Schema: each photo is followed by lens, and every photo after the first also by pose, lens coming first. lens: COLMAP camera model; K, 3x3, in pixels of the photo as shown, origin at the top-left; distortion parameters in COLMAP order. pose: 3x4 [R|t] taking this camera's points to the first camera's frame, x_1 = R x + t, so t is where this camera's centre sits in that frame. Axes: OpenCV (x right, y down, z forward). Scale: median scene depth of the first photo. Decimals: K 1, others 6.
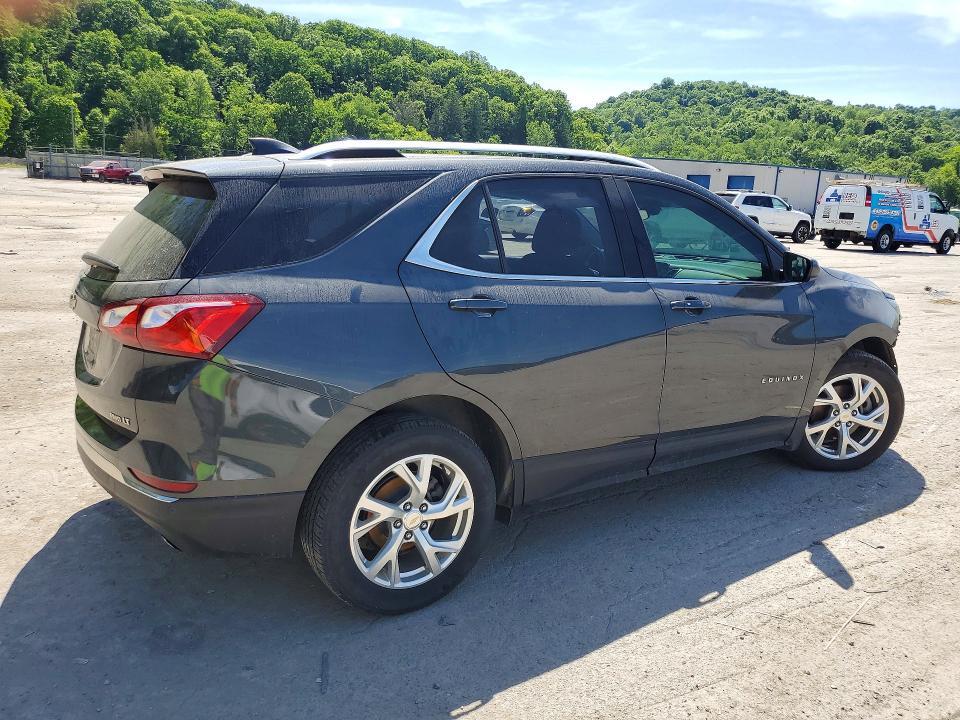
lens RADIAL K [[750.3, 0, 480.0], [0, 750.3, 360.0], [0, 0, 1]] dist [0.002517, -0.043183]
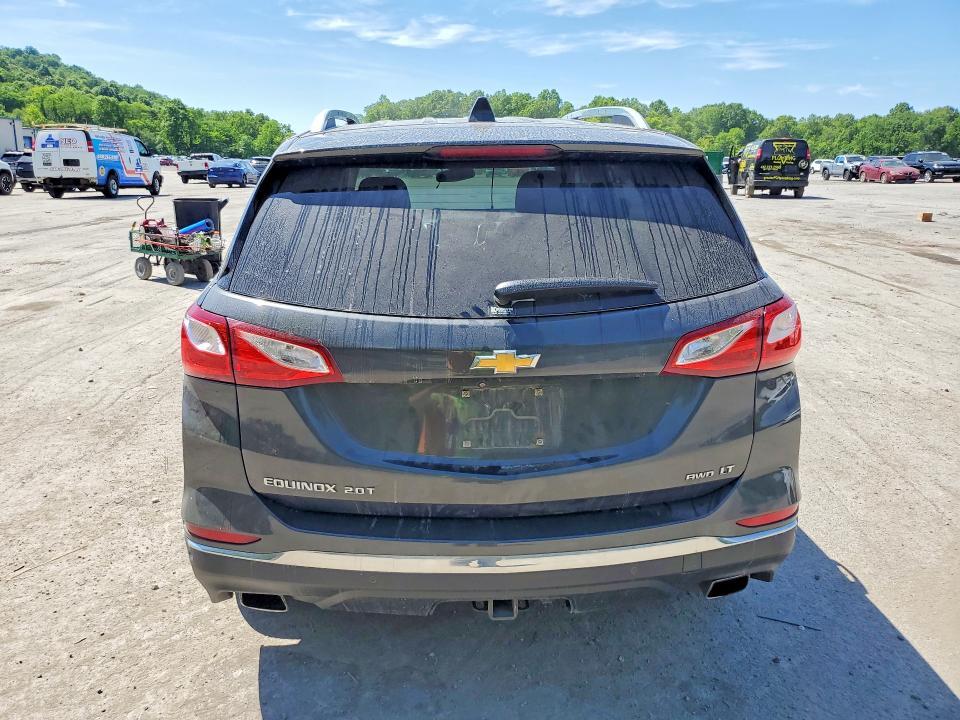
lens RADIAL K [[750.3, 0, 480.0], [0, 750.3, 360.0], [0, 0, 1]] dist [0.002517, -0.043183]
pose [[0.480343, -0.247112, 0.841550, -0.123775], [0.184522, 0.966487, 0.178476, -0.022019], [-0.857451, 0.069555, 0.509843, 0.081193]]
